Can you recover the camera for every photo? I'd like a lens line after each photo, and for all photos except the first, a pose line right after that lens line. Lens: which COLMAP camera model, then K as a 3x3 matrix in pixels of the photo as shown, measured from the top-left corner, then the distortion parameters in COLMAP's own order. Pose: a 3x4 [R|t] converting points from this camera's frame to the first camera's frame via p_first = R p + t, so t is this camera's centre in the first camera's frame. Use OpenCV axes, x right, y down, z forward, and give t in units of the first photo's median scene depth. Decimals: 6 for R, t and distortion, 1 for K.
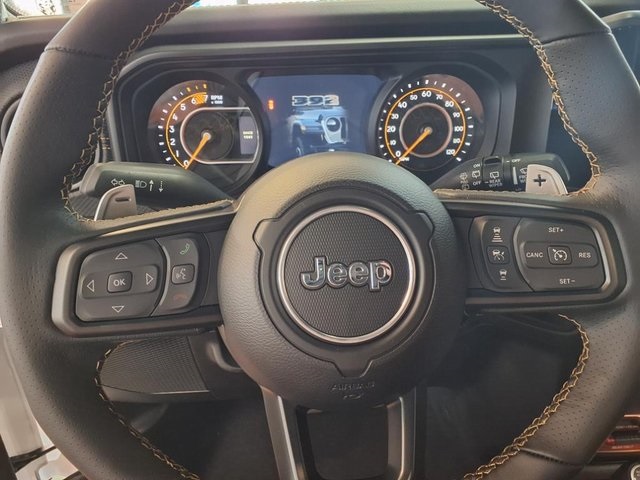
lens RADIAL K [[505.1, 0, 320.0], [0, 505.1, 240.0], [0, 0, 1]] dist [-0.044817, -0.000047]
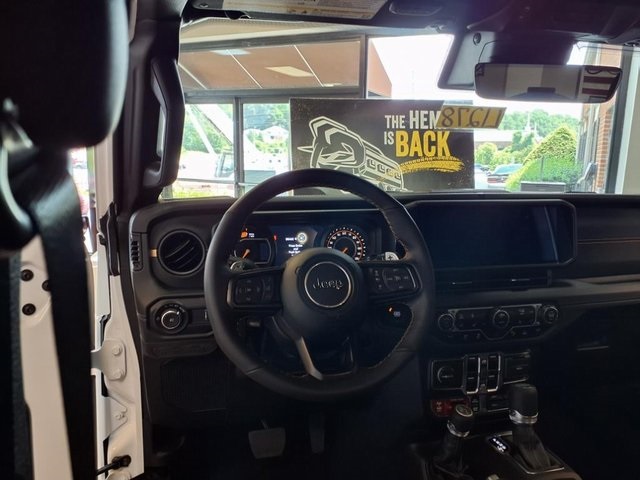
lens RADIAL K [[514.5, 0, 320.0], [0, 514.5, 240.0], [0, 0, 1]] dist [0.050291, -0.069367]
pose [[0.980046, -0.000512, 0.198772, -0.554925], [0.064462, 0.946770, -0.315391, 0.720424], [-0.188030, 0.321911, 0.927911, -1.746999]]
